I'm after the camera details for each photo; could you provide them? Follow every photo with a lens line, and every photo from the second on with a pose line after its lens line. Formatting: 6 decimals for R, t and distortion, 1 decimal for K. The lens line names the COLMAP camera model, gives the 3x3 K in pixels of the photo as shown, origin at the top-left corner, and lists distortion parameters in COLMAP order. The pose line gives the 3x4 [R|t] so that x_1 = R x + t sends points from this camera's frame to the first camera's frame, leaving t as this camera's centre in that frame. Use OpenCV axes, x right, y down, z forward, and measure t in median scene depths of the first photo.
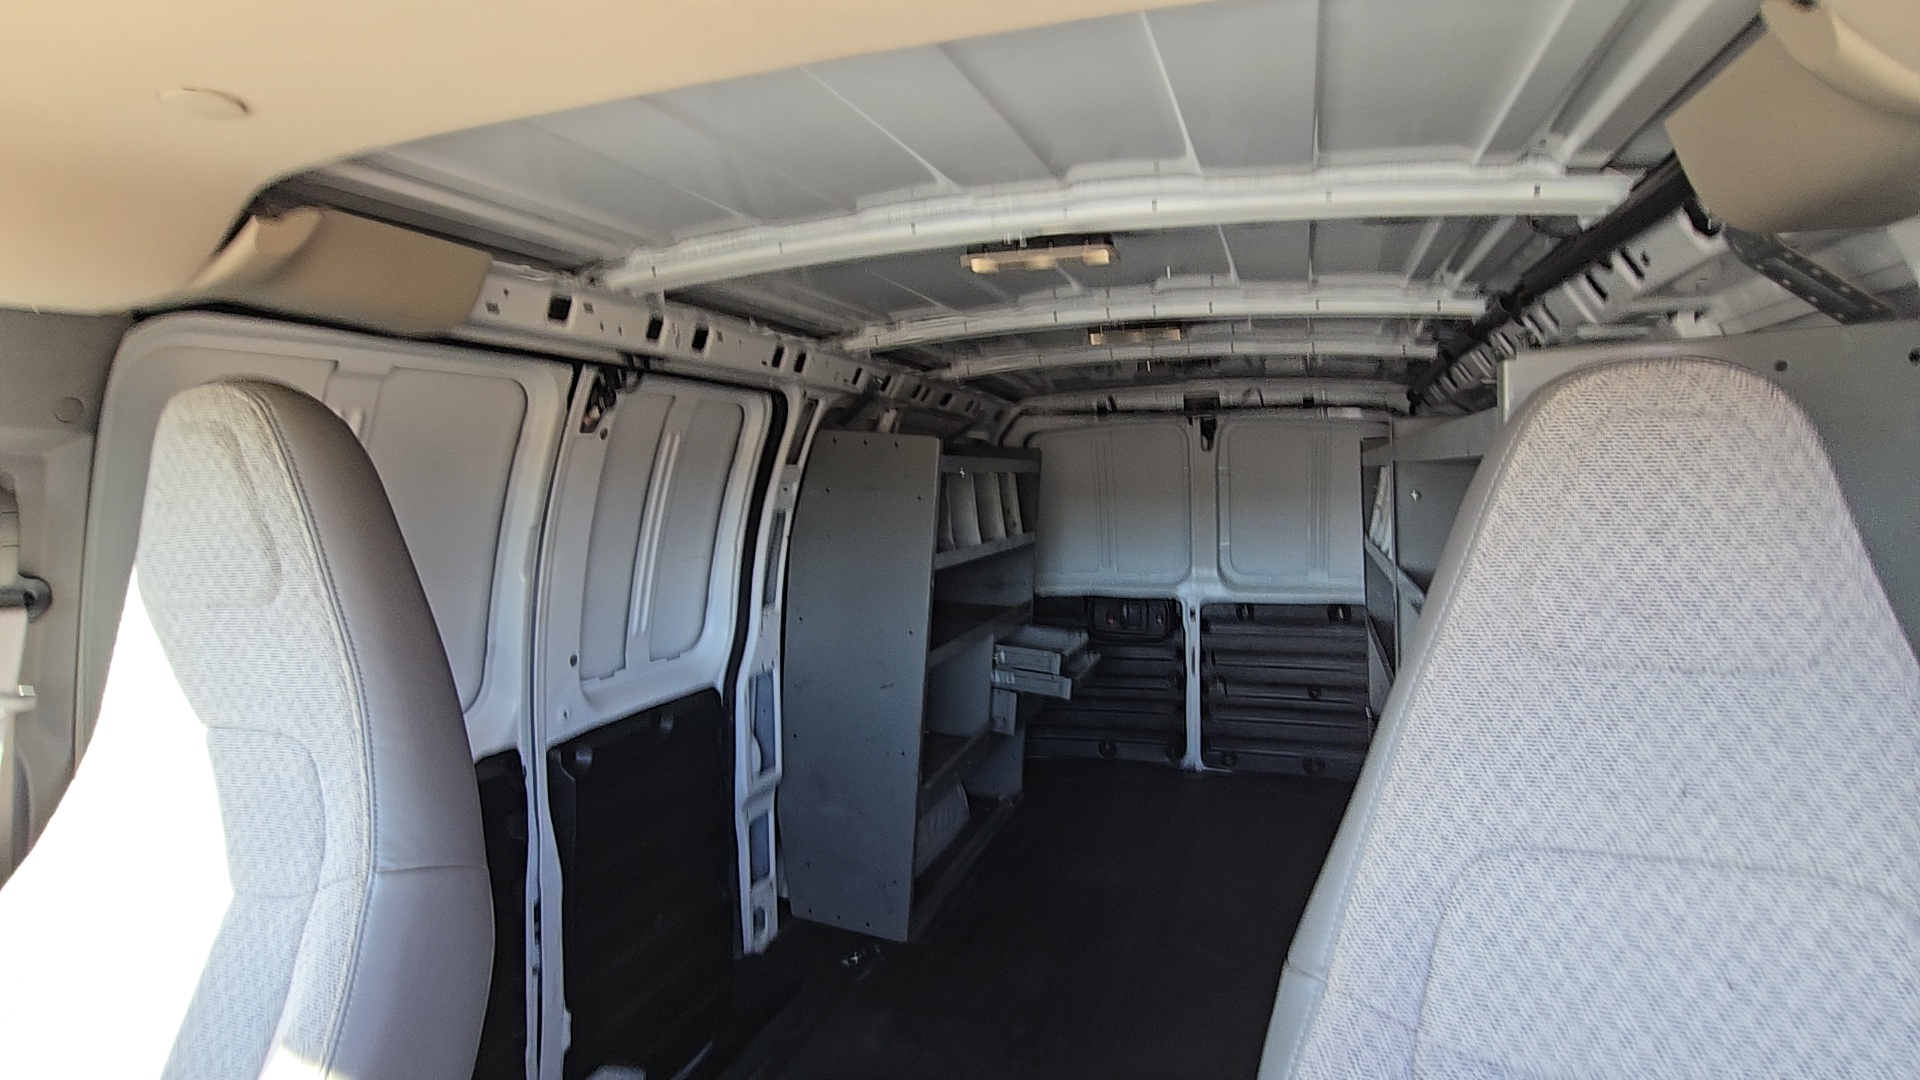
lens RADIAL K [[968.6, 0, 968.4], [0, 968.6, 534.9], [0, 0, 1]] dist [0.002272, 0.000367]
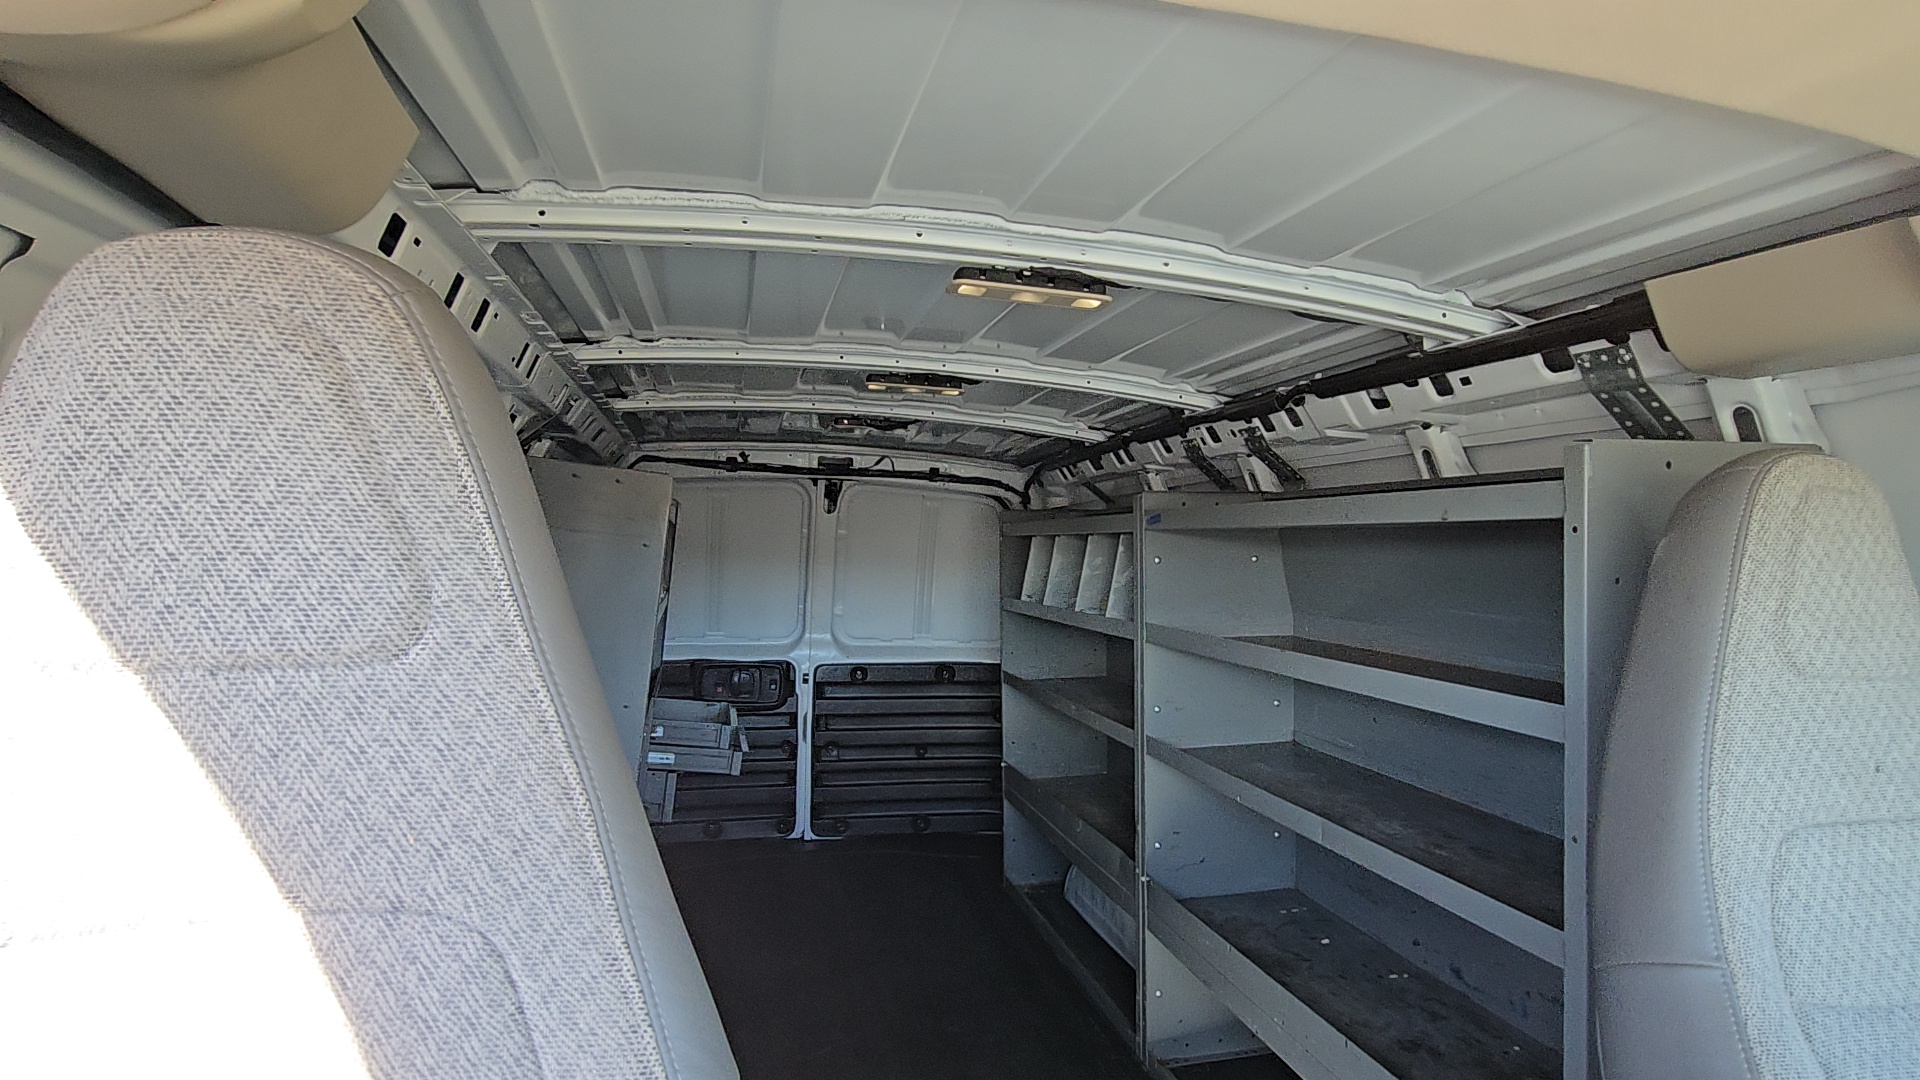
lens RADIAL K [[968.6, 0, 968.2], [0, 968.6, 538.1], [0, 0, 1]] dist [0.002272, 0.000367]
pose [[0.835991, 0.048549, 0.546592, -0.191018], [-0.010723, 0.997334, -0.072184, 0.009809], [-0.548639, 0.054484, 0.834282, 0.097220]]
